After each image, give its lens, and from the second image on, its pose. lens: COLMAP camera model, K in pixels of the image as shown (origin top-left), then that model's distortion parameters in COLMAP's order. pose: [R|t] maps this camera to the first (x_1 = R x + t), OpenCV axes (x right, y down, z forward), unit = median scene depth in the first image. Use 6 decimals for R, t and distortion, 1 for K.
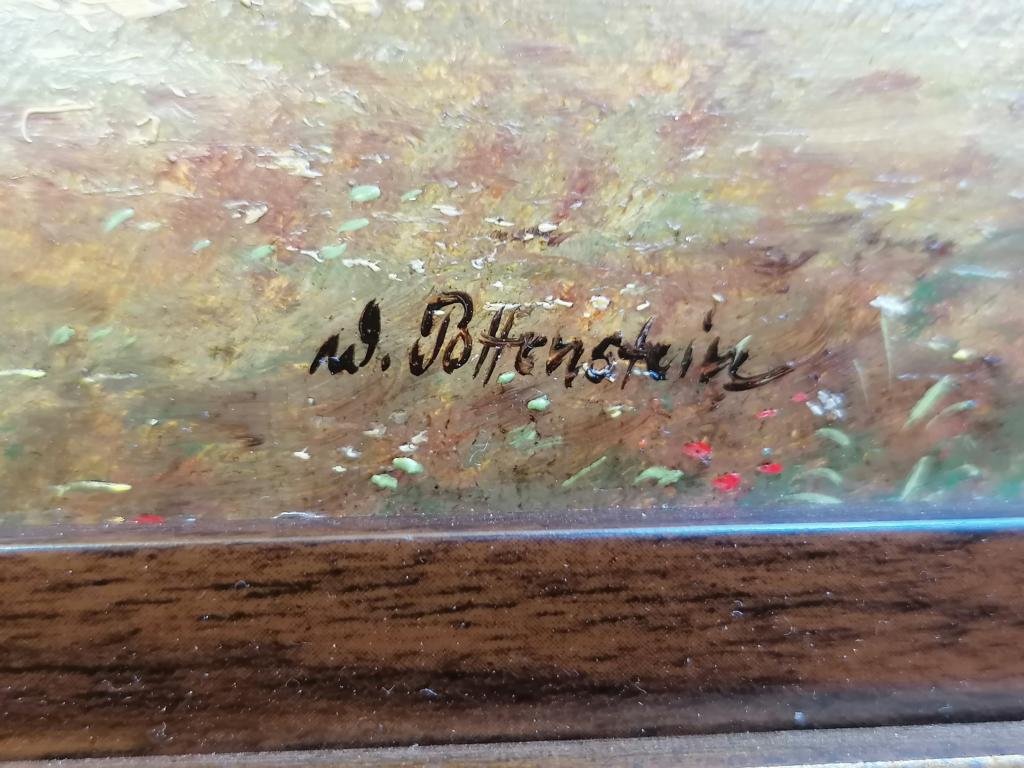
lens RADIAL K [[1310.6, 0, 511.9], [0, 1310.6, 384.4], [0, 0, 1]] dist [0.019633, 0.000000]
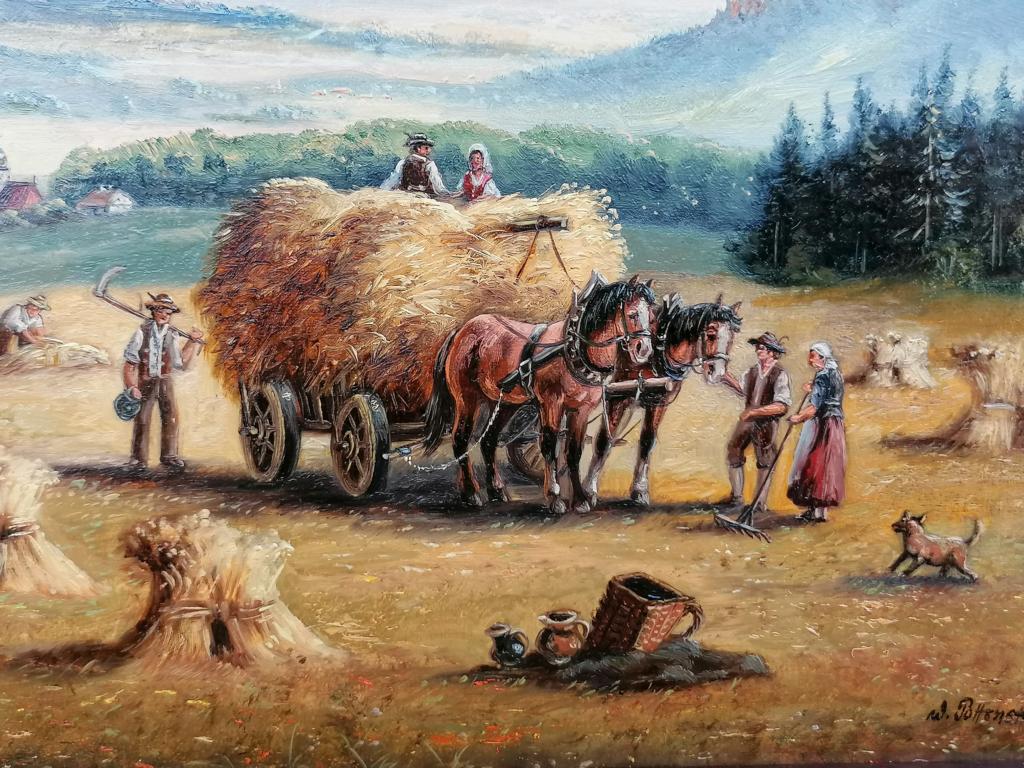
lens RADIAL K [[1310.6, 0, 511.5], [0, 1310.6, 386.9], [0, 0, 1]] dist [0.019633, 0.000000]
pose [[0.999383, 0.013223, -0.032537, -1.150894], [-0.013060, 0.999901, 0.005239, -0.896304], [0.032603, -0.004811, 0.999457, -2.514695]]
